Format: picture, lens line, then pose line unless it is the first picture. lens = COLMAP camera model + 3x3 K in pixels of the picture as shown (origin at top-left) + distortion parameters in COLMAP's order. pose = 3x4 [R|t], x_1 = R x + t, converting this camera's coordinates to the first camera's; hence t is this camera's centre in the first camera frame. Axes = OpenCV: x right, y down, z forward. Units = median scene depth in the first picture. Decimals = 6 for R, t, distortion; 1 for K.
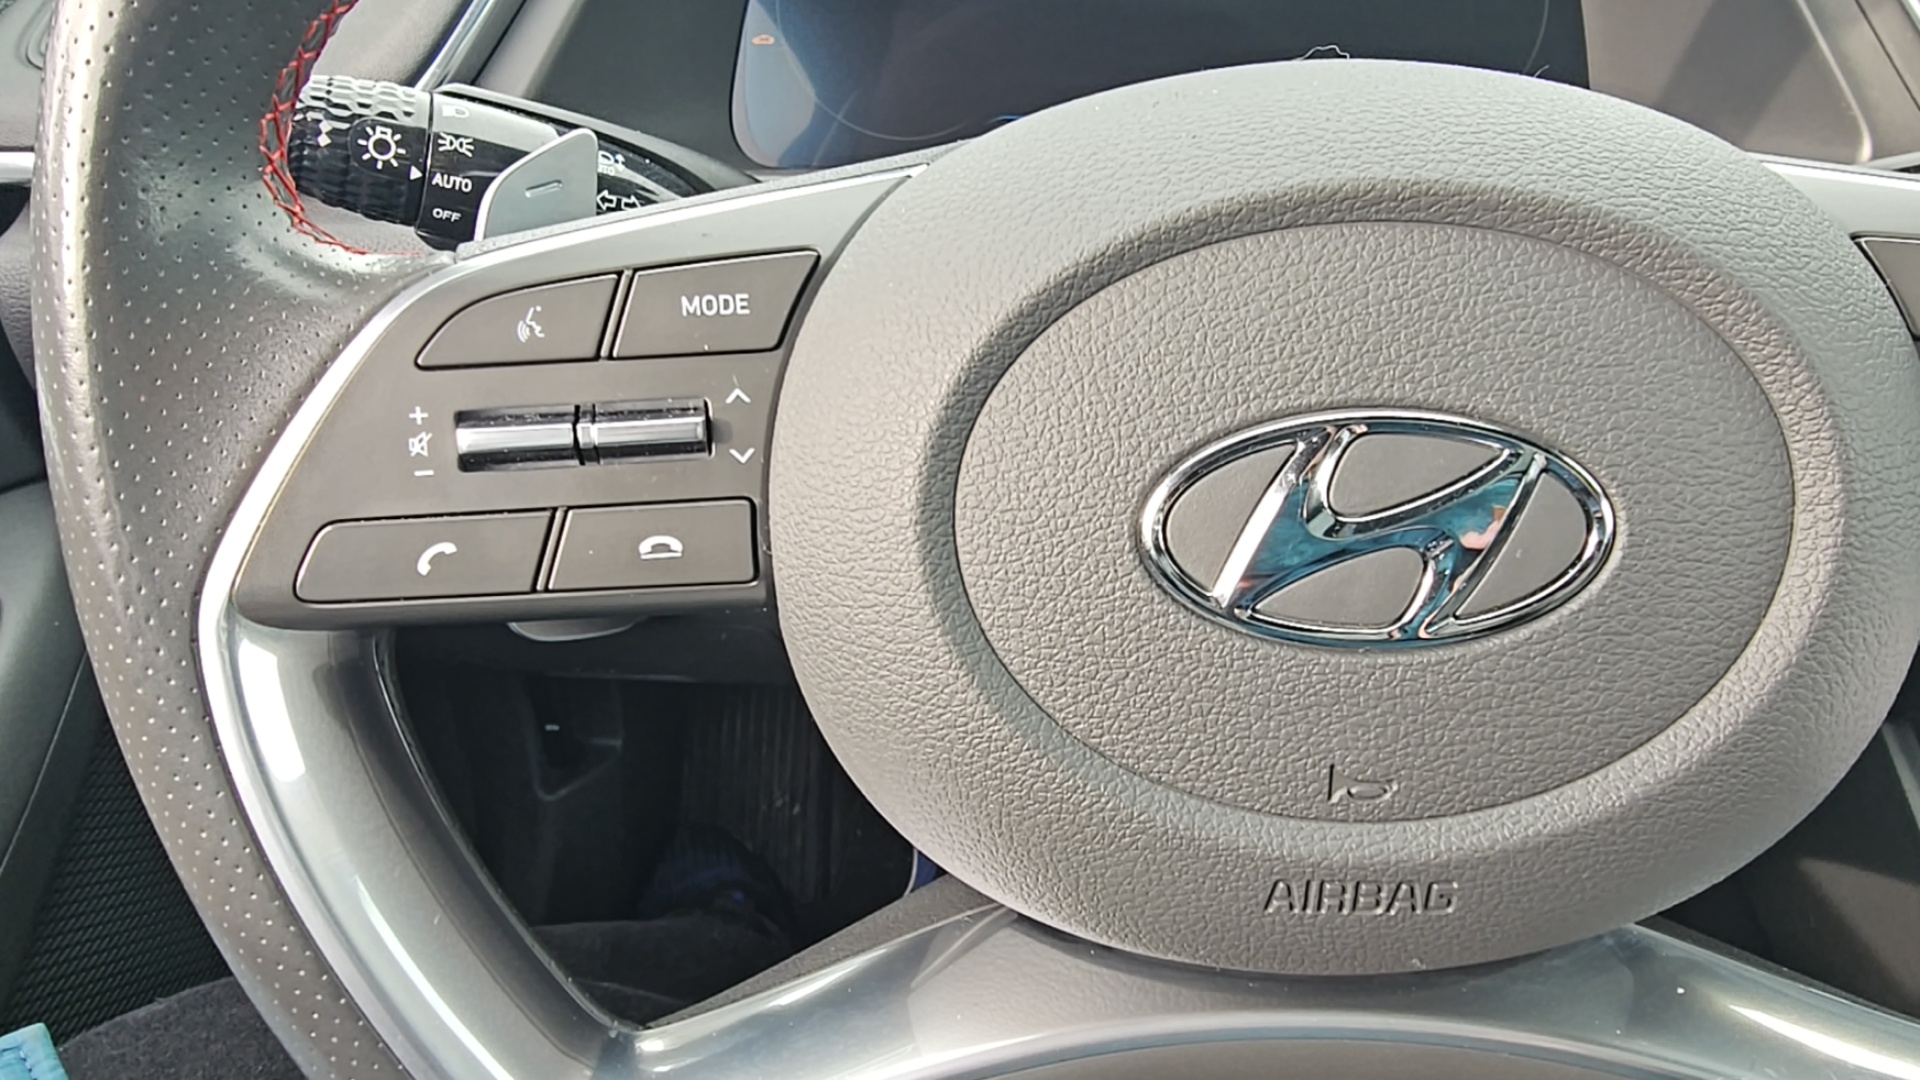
lens RADIAL K [[1248.5, 0, 982.4], [0, 1248.5, 539.3], [0, 0, 1]] dist [0.013262, 0.001571]
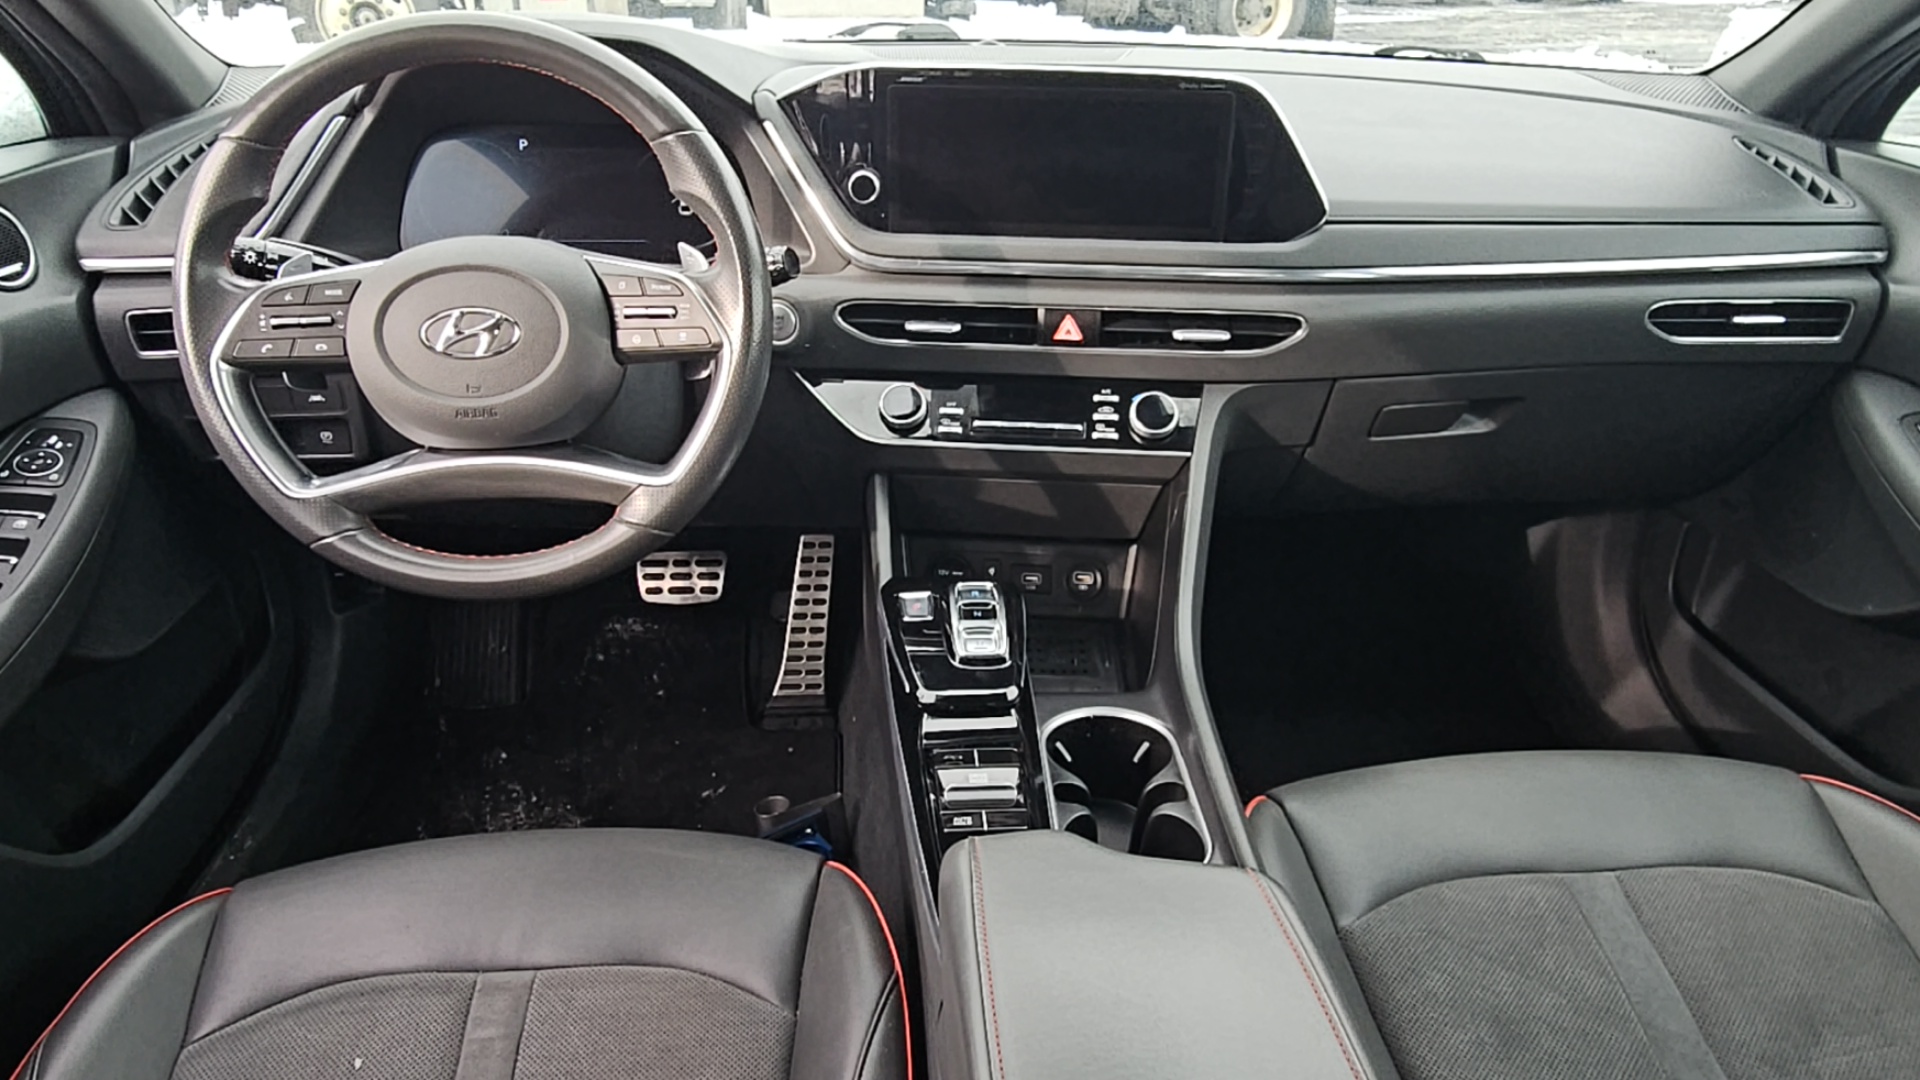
lens RADIAL K [[1264.5, 0, 964.1], [0, 1264.5, 548.3], [0, 0, 1]] dist [0.004639, -0.001639]
pose [[0.995352, -0.034103, 0.090063, 1.704712], [0.039316, 0.997614, -0.056757, 1.145372], [-0.087912, 0.060034, 0.994318, -3.887731]]
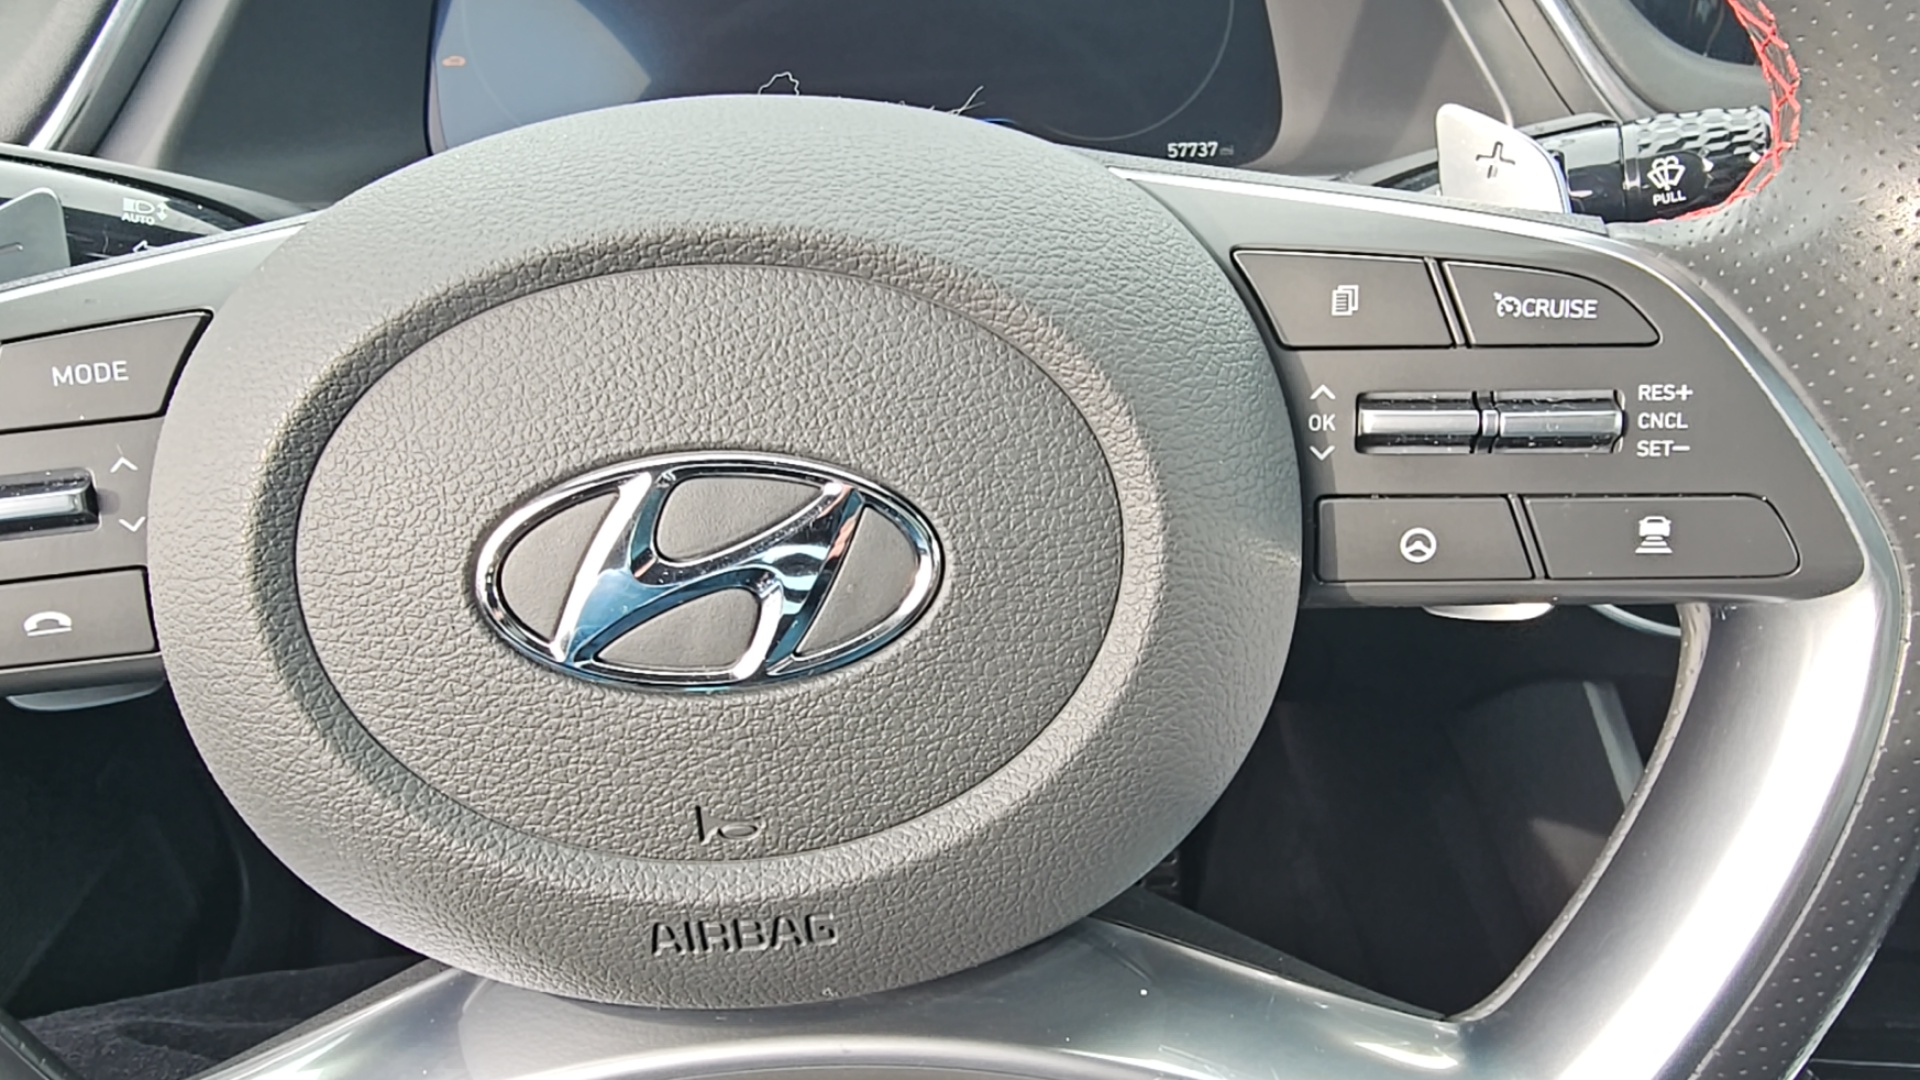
lens RADIAL K [[1264.5, 0, 964.1], [0, 1264.5, 548.3], [0, 0, 1]] dist [0.004639, -0.001639]
pose [[0.997865, -0.056203, 0.033253, 0.477882], [0.055777, 0.998350, 0.013614, -0.028733], [-0.033963, -0.011730, 0.999354, -0.020371]]
